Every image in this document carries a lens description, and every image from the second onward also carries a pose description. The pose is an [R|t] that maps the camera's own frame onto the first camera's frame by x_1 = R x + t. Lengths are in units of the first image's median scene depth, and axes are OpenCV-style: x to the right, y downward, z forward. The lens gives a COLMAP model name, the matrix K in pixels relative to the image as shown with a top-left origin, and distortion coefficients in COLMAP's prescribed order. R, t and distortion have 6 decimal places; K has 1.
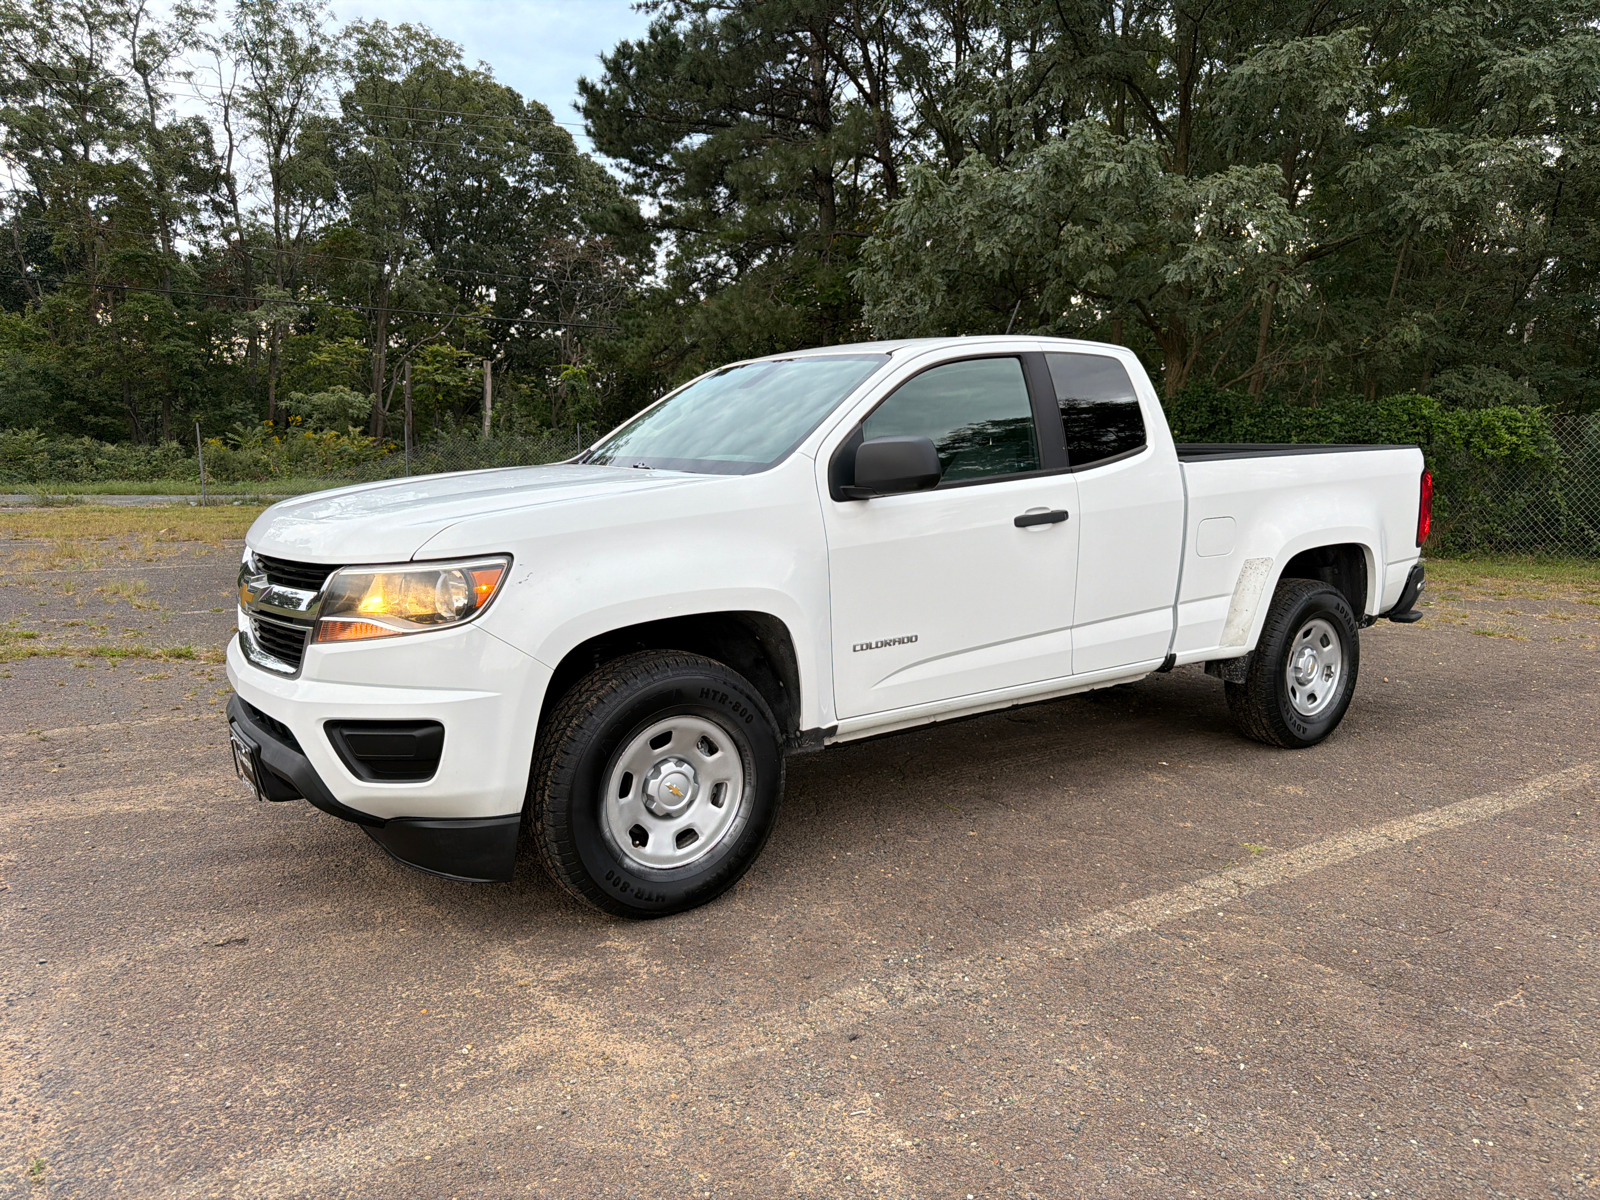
lens RADIAL K [[1130.1, 0, 797.8], [0, 1130.1, 627.5], [0, 0, 1]] dist [0.038237, -0.049603]
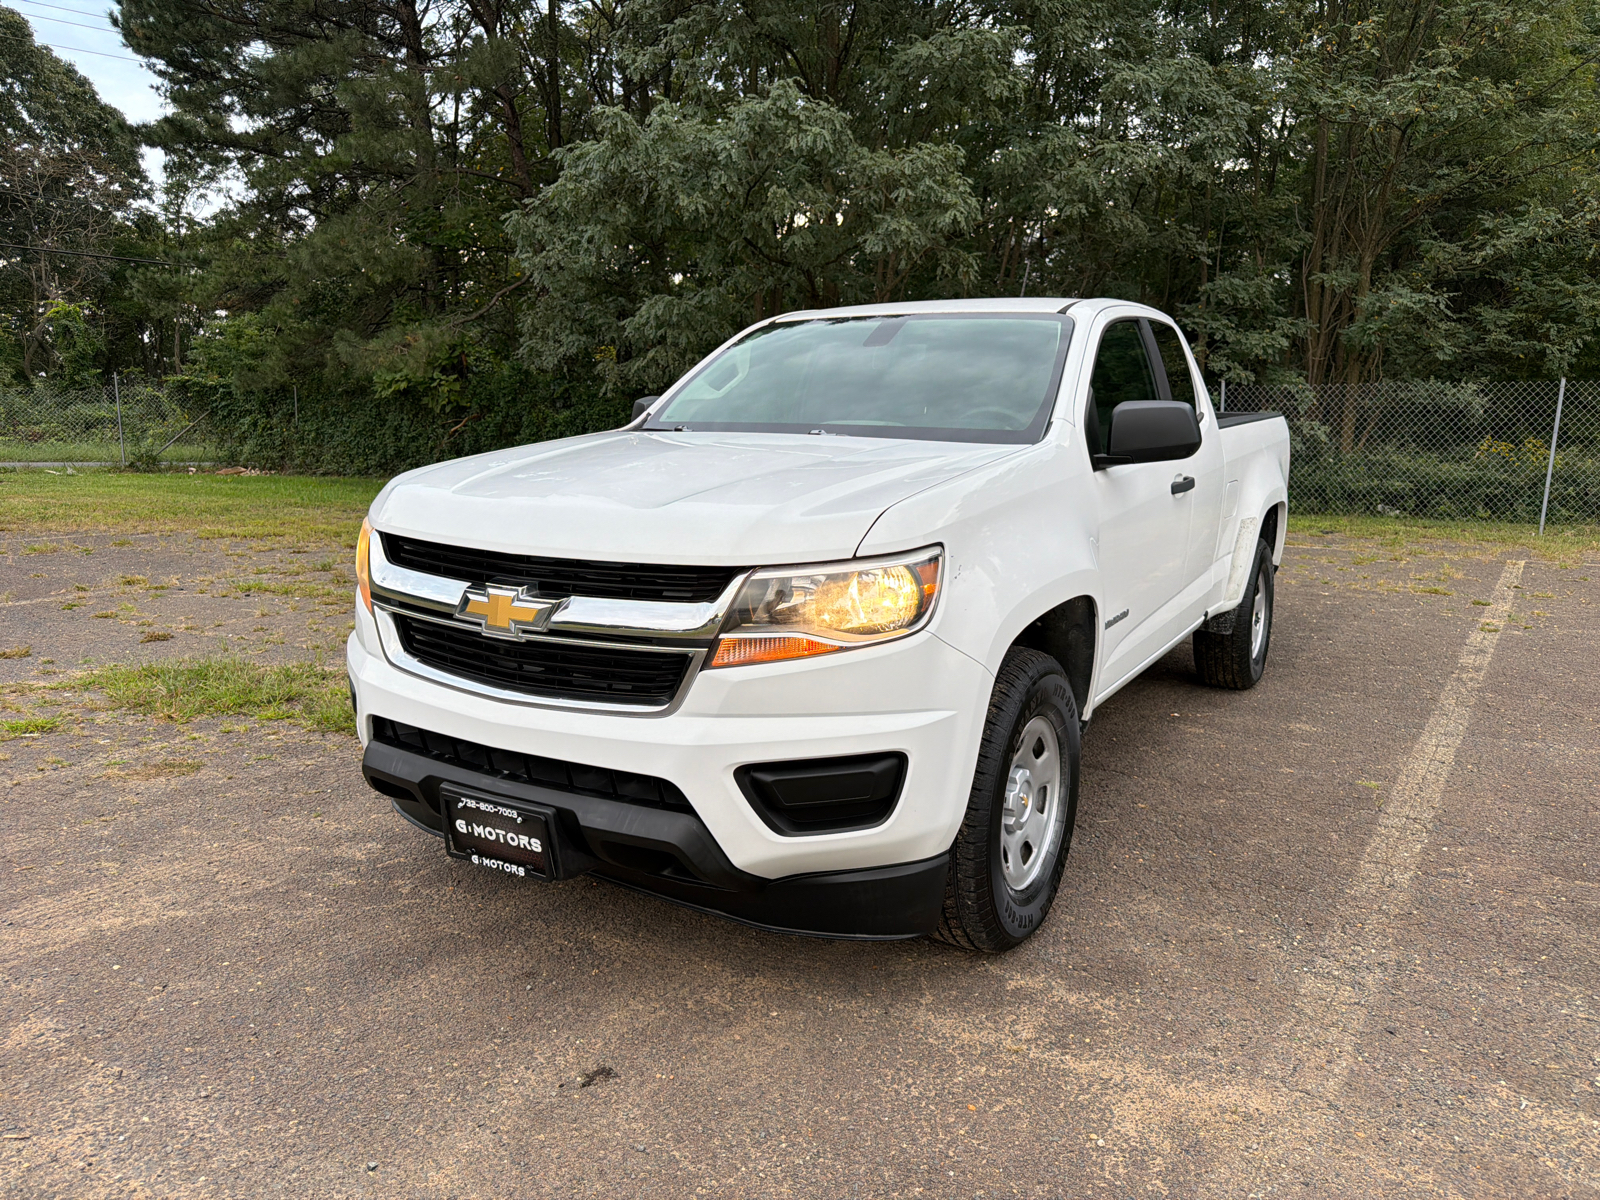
lens RADIAL K [[1130.1, 0, 798.7], [0, 1130.1, 625.5], [0, 0, 1]] dist [0.038237, -0.049603]
pose [[0.918992, -0.064020, 0.389044, -0.153458], [0.051220, 0.997753, 0.043198, -0.010243], [-0.390936, -0.019772, 0.920206, 0.063198]]
